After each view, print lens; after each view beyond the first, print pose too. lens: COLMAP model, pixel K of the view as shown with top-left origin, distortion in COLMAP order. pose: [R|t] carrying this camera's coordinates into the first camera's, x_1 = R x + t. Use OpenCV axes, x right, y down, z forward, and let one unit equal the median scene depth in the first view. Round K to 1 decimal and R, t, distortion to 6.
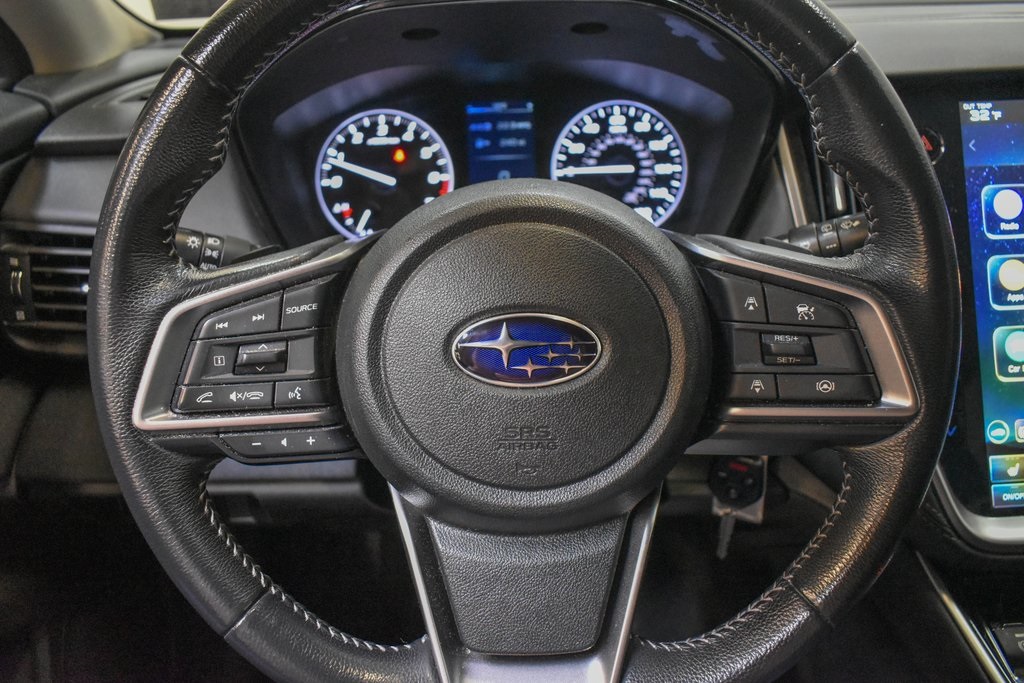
lens RADIAL K [[808.2, 0, 512.4], [0, 808.2, 341.2], [0, 0, 1]] dist [-0.005853, 0.003569]
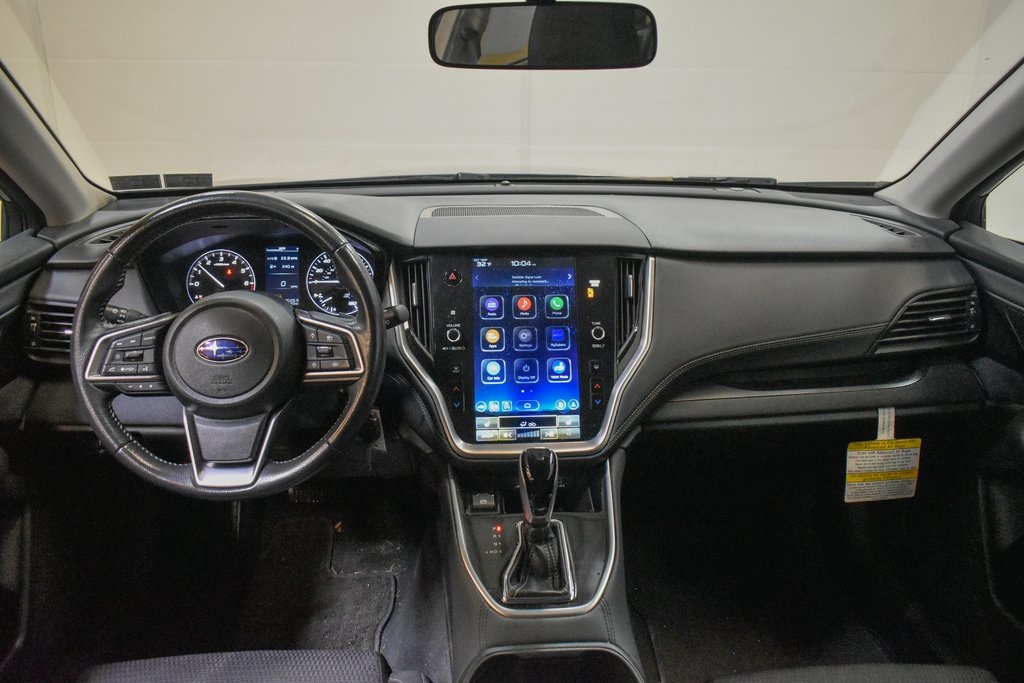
lens RADIAL K [[808.2, 0, 505.0], [0, 808.2, 336.5], [0, 0, 1]] dist [-0.005853, 0.003569]
pose [[0.999279, 0.025316, 0.028296, 0.536500], [-0.022142, 0.993975, -0.107348, 0.141065], [-0.030843, 0.106644, 0.993819, -1.085296]]
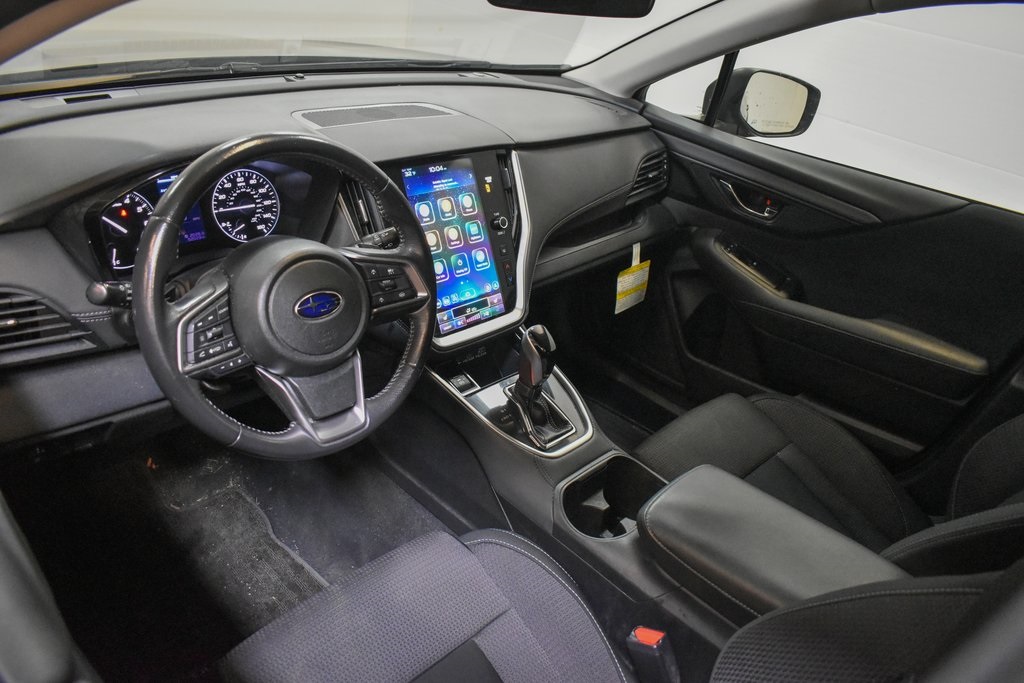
lens RADIAL K [[808.2, 0, 503.8], [0, 808.2, 336.1], [0, 0, 1]] dist [-0.005853, 0.003569]
pose [[0.707278, -0.221219, 0.671432, -0.840862], [0.154396, 0.975187, 0.158659, -0.136455], [-0.689869, -0.008549, 0.723883, -0.834091]]
